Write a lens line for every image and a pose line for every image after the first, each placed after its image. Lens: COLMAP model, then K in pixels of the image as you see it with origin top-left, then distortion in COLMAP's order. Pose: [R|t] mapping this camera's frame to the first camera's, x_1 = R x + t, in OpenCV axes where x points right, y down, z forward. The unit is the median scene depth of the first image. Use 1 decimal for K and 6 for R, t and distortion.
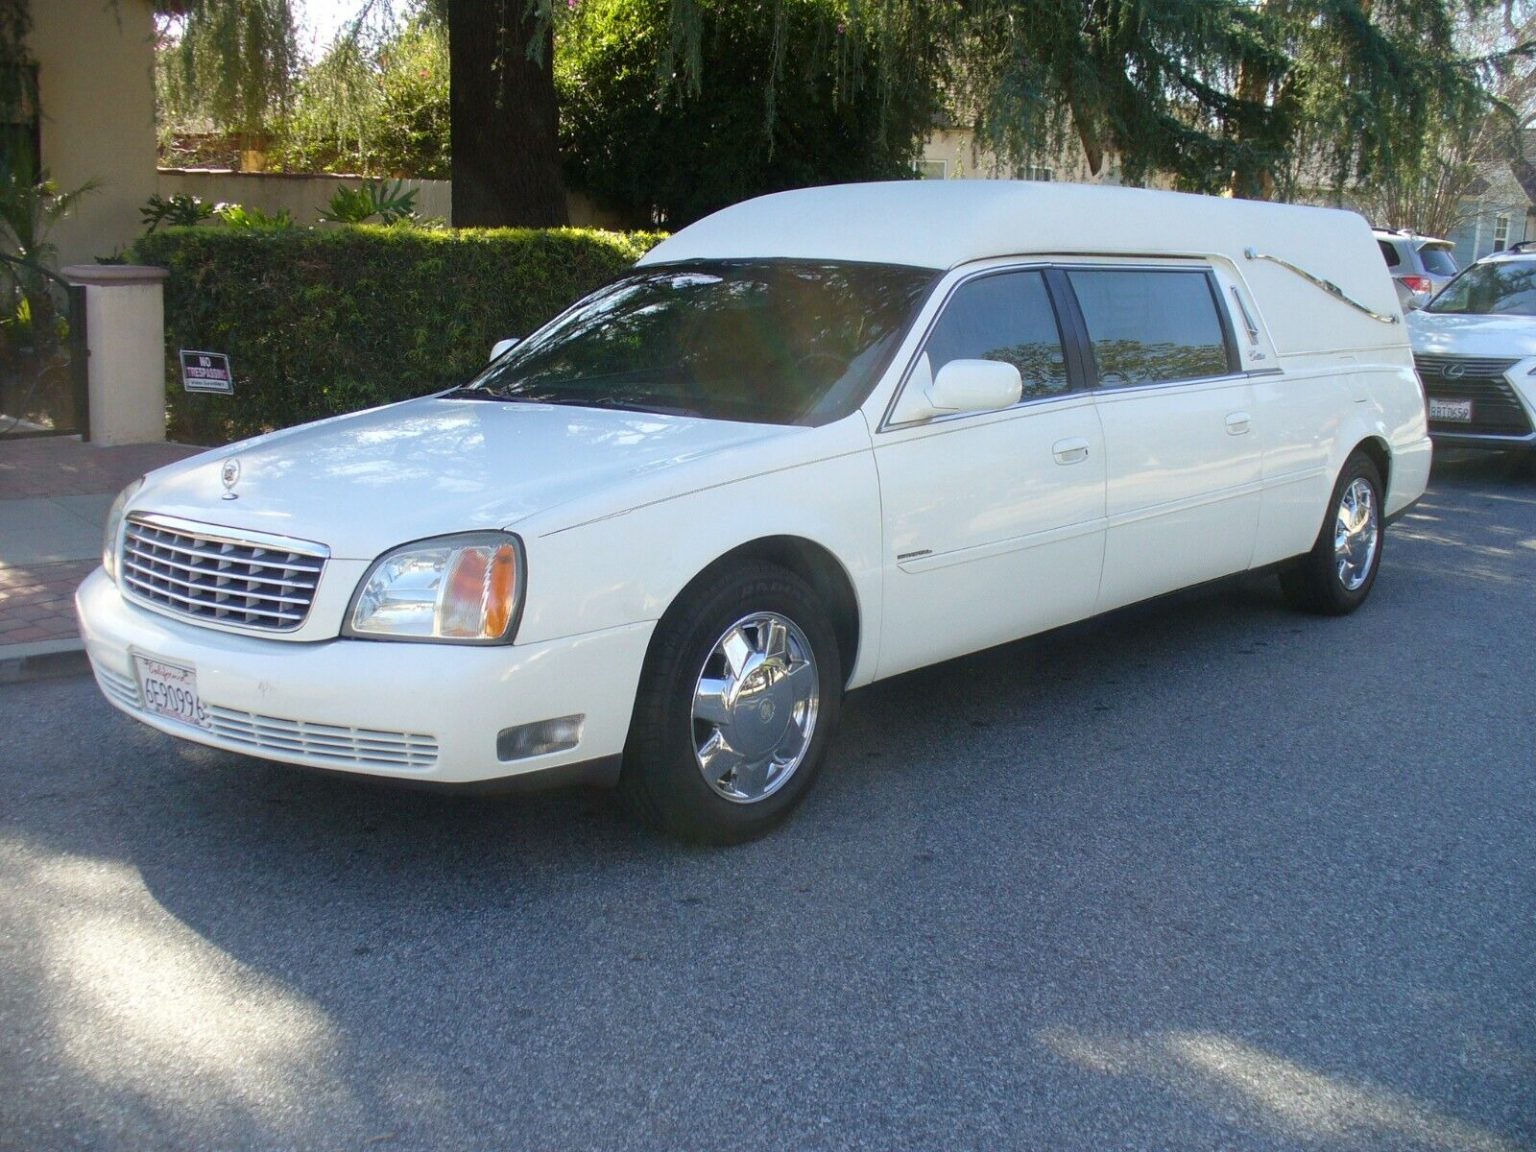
lens RADIAL K [[1760.7, 0, 768.0], [0, 1760.7, 576.0], [0, 0, 1]] dist [-0.288670, 0.456742]
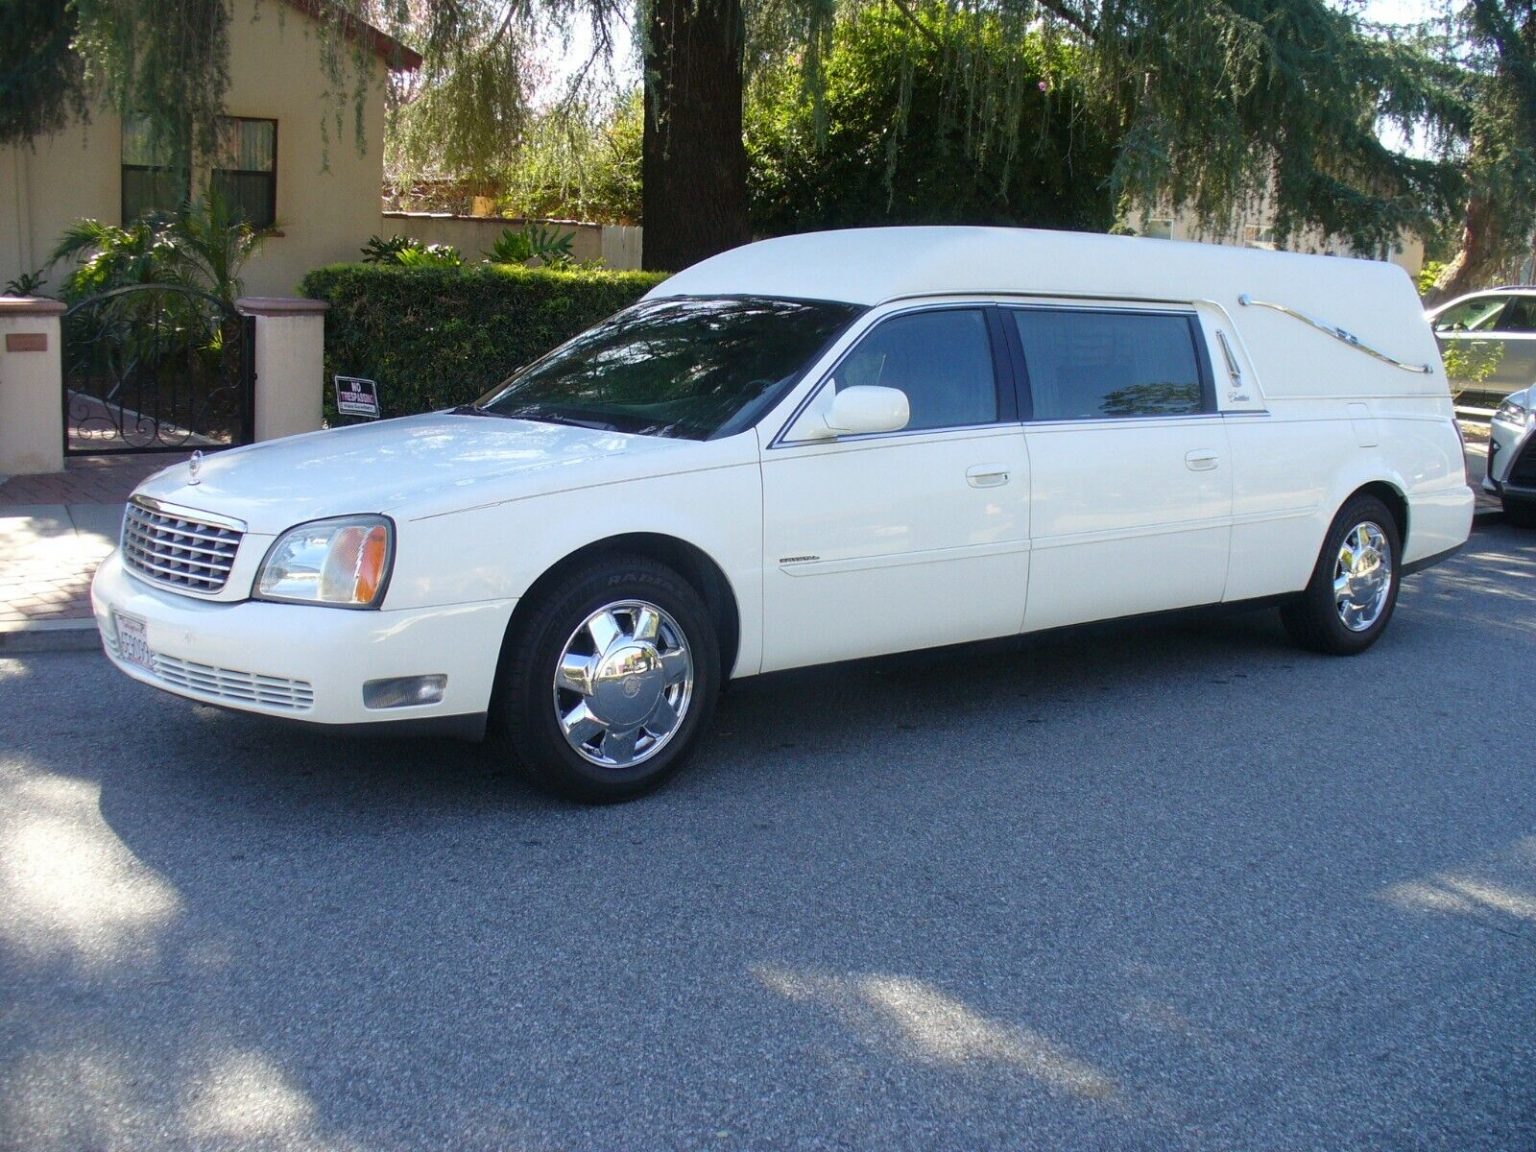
lens RADIAL K [[1760.7, 0, 768.0], [0, 1760.7, 576.0], [0, 0, 1]] dist [-0.288670, 0.456742]
pose [[0.986291, 0.040117, -0.160068, 0.220883], [-0.045050, 0.998612, -0.027306, 0.026786], [0.158750, 0.034142, 0.986728, -0.089624]]
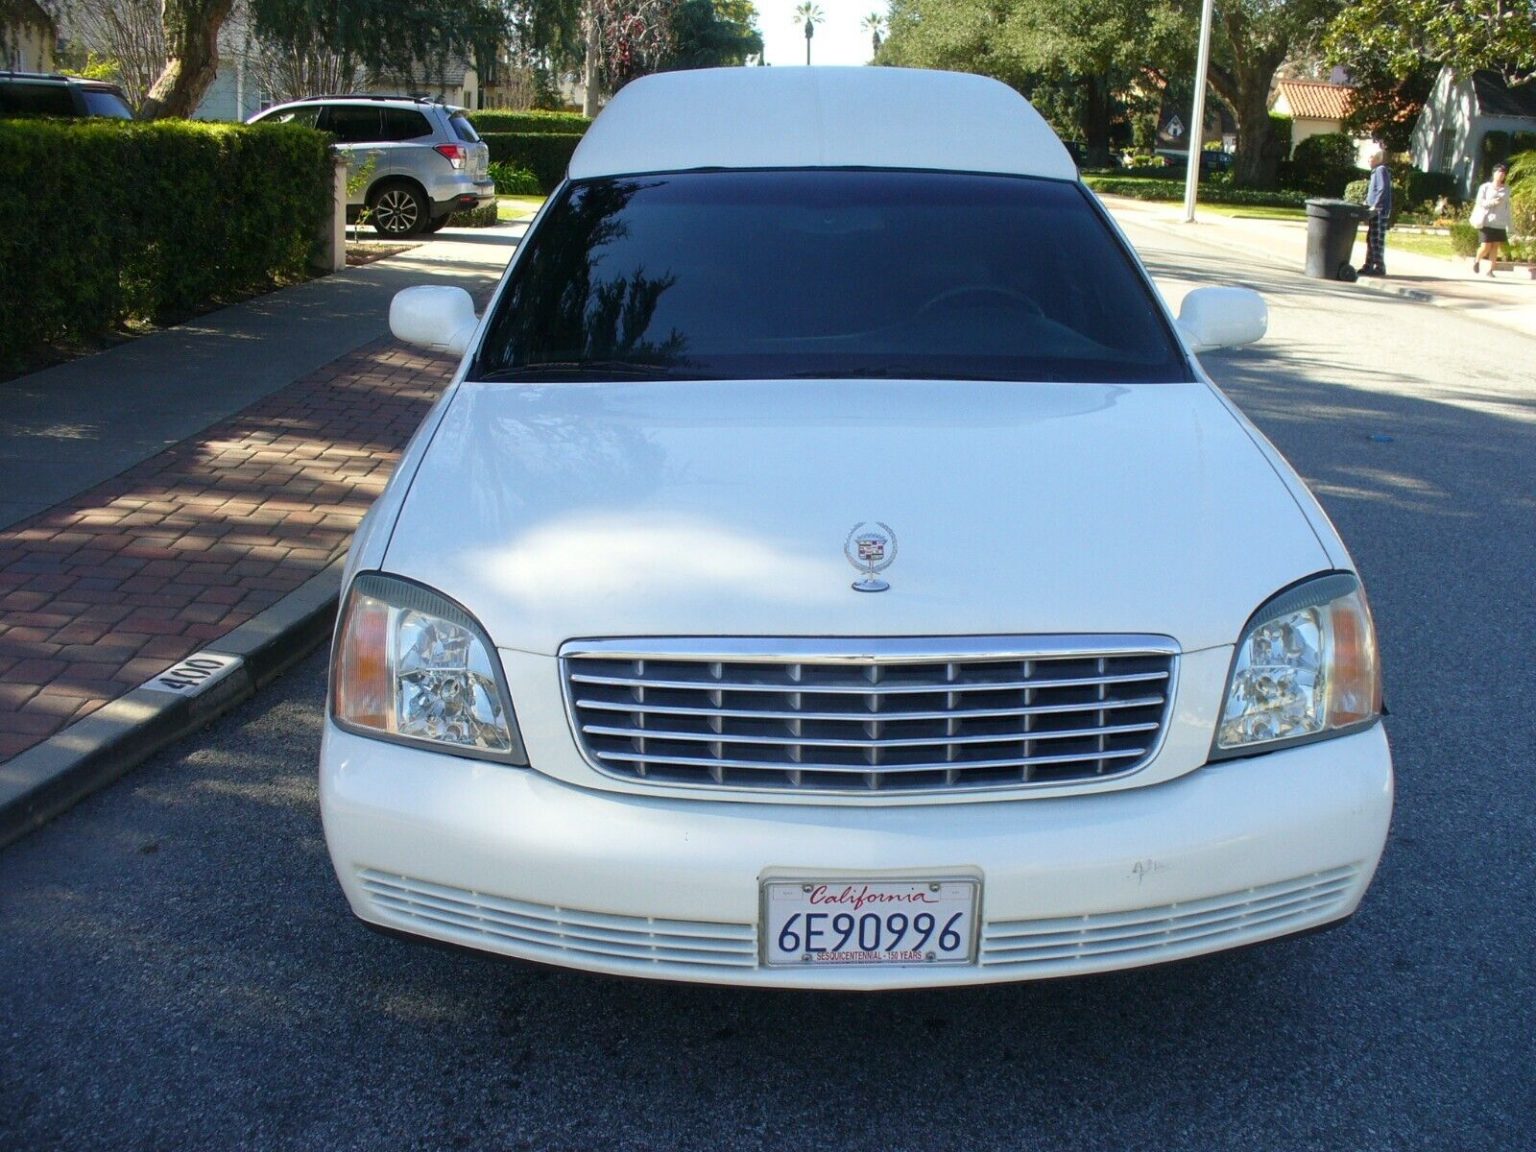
lens RADIAL K [[1760.7, 0, 768.0], [0, 1760.7, 576.0], [0, 0, 1]] dist [-0.288670, 0.456742]
pose [[0.733827, -0.162916, 0.659512, -0.602868], [0.117029, 0.986621, 0.113504, -0.100764], [-0.669180, -0.006110, 0.743075, 0.453264]]
